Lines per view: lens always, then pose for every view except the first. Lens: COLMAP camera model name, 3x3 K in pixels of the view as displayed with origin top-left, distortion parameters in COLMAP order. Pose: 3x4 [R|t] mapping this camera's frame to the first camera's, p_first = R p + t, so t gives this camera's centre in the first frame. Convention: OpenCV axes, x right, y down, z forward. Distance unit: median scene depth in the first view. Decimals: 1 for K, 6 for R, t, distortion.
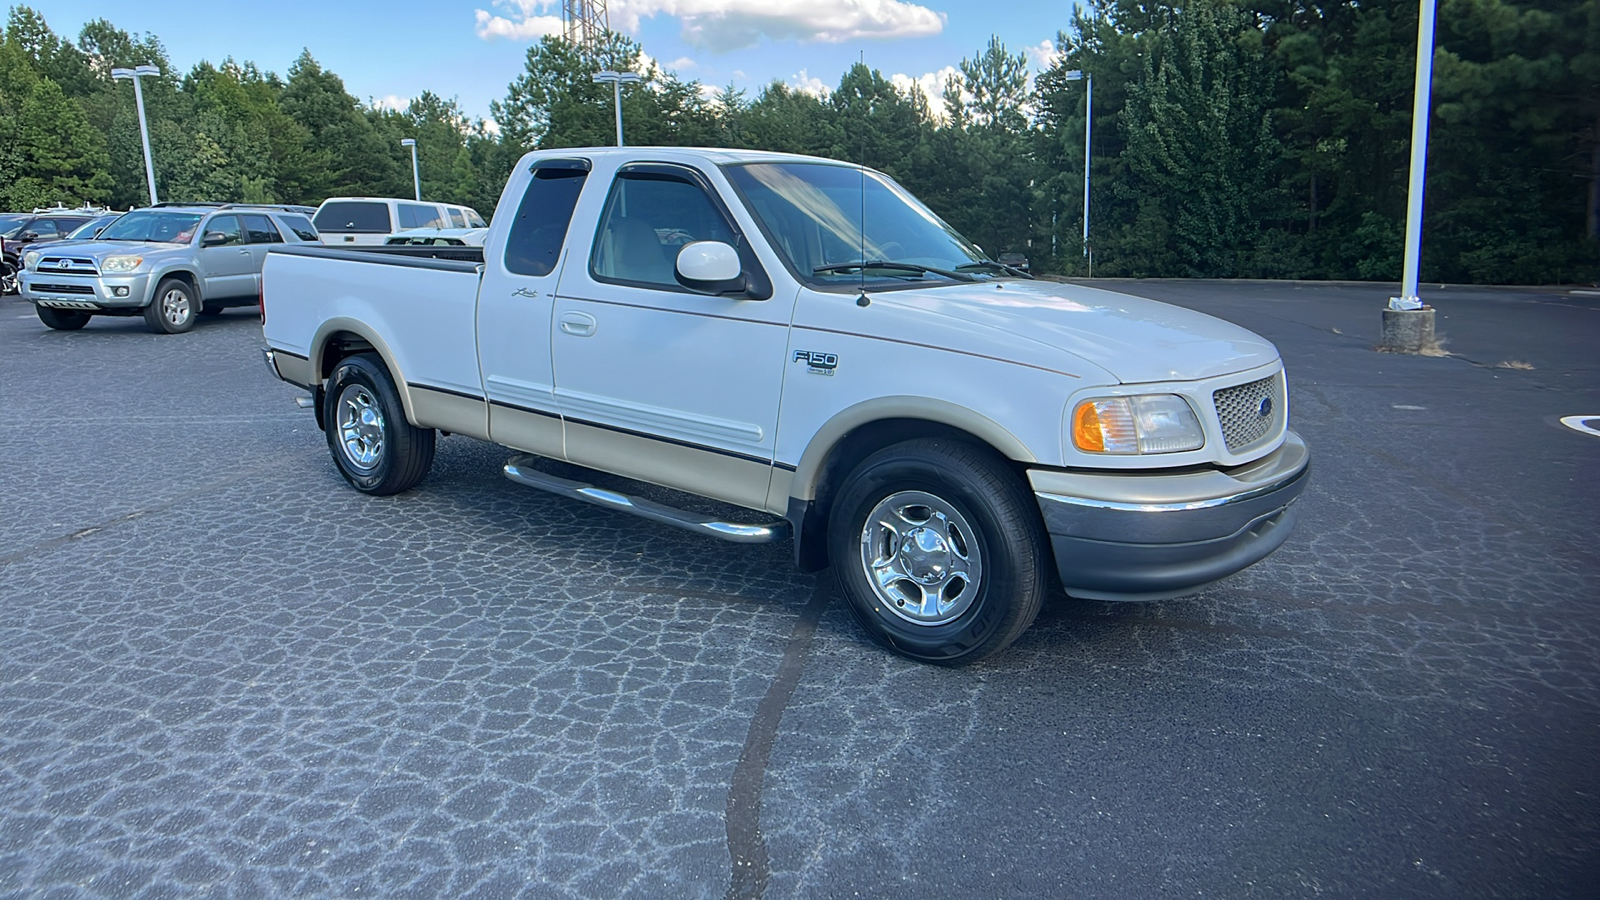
lens RADIAL K [[1029.6, 0, 773.1], [0, 1029.6, 435.1], [0, 0, 1]] dist [-0.006597, 0.003082]
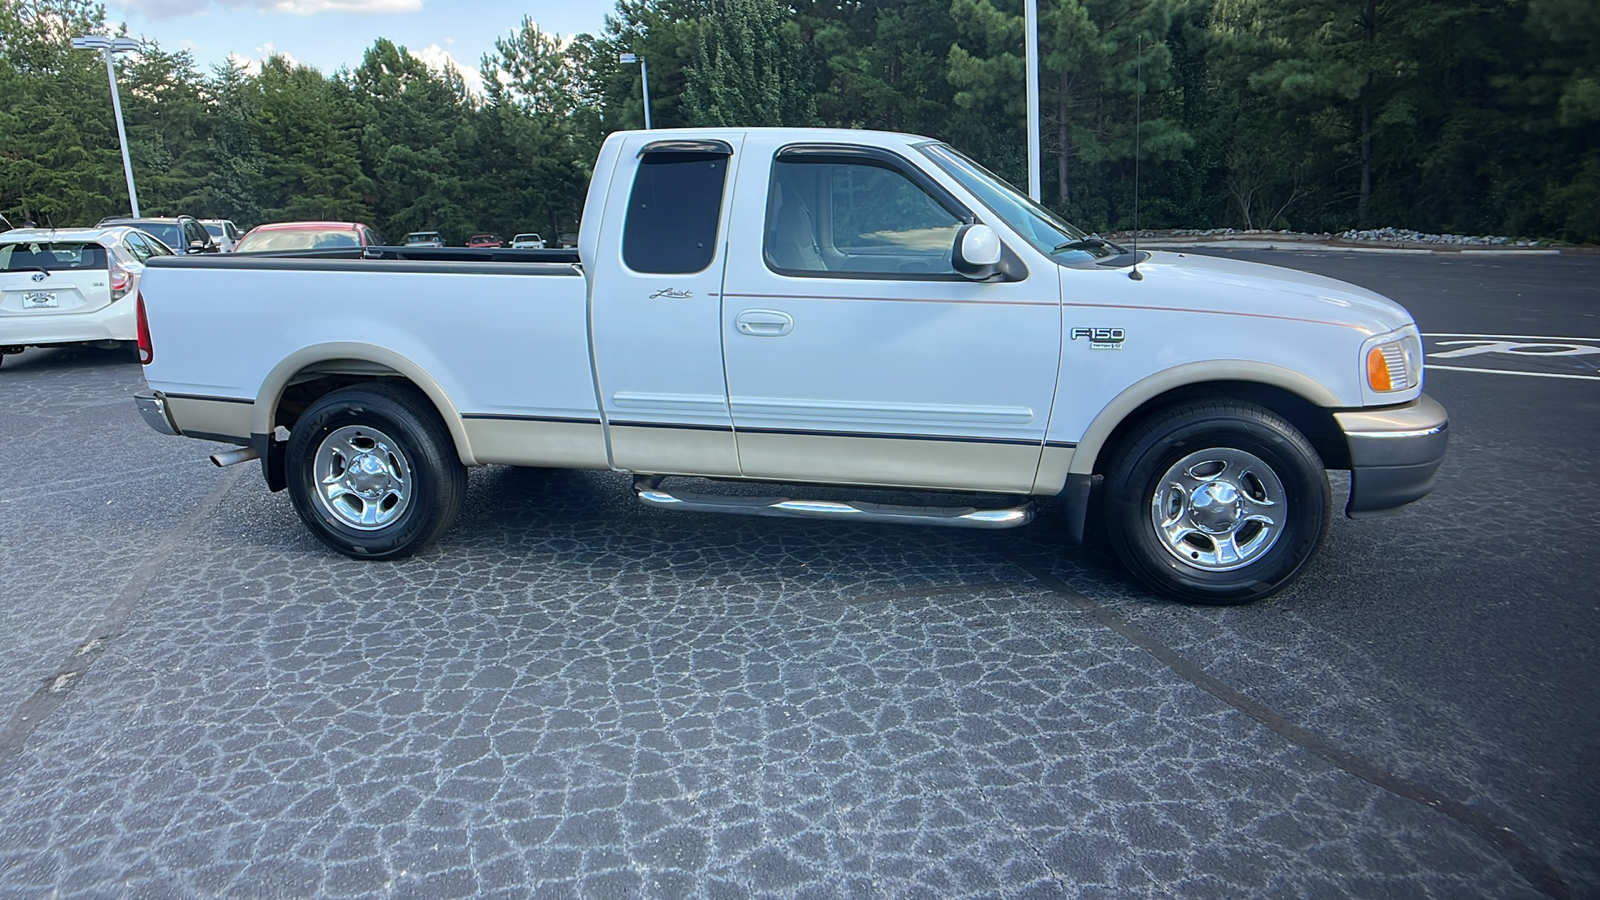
lens RADIAL K [[1029.6, 0, 784.1], [0, 1029.6, 414.7], [0, 0, 1]] dist [-0.006597, 0.003082]
pose [[0.892456, -0.118470, 0.435302, -0.067032], [0.118907, 0.992556, 0.026347, -0.005776], [-0.435183, 0.028247, 0.899899, 0.021200]]
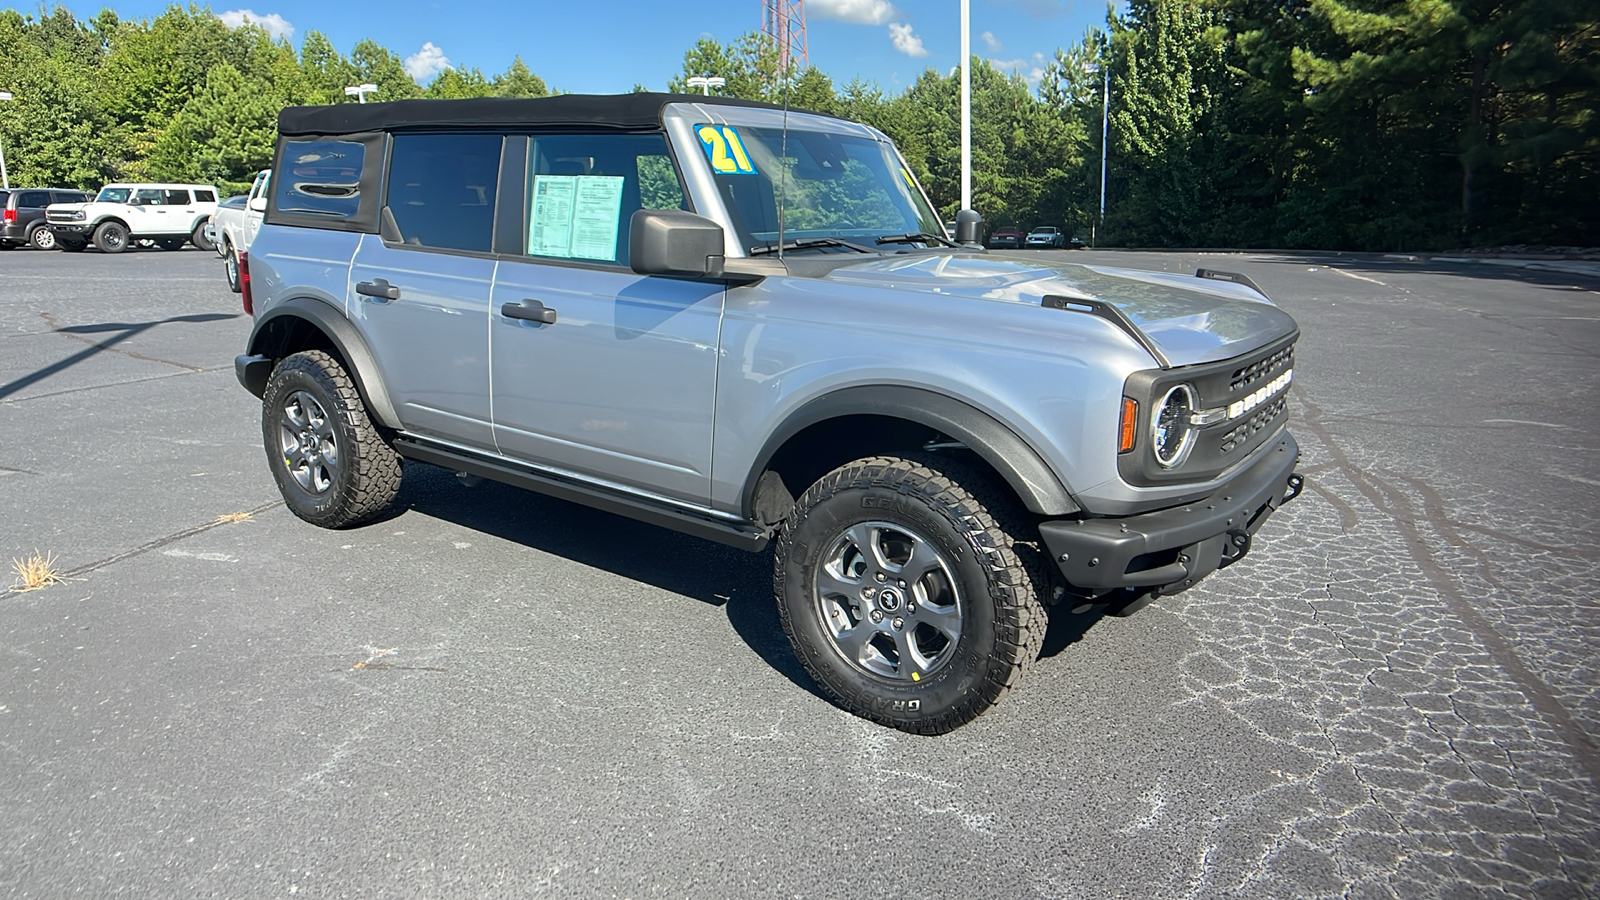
lens RADIAL K [[1029.6, 0, 772.2], [0, 1029.6, 446.0], [0, 0, 1]] dist [-0.006597, 0.003082]
pose [[0.972361, 0.050377, -0.227982, 0.260730], [-0.044130, 0.998500, 0.032419, 0.050427], [0.229274, -0.021462, 0.973125, -0.218994]]
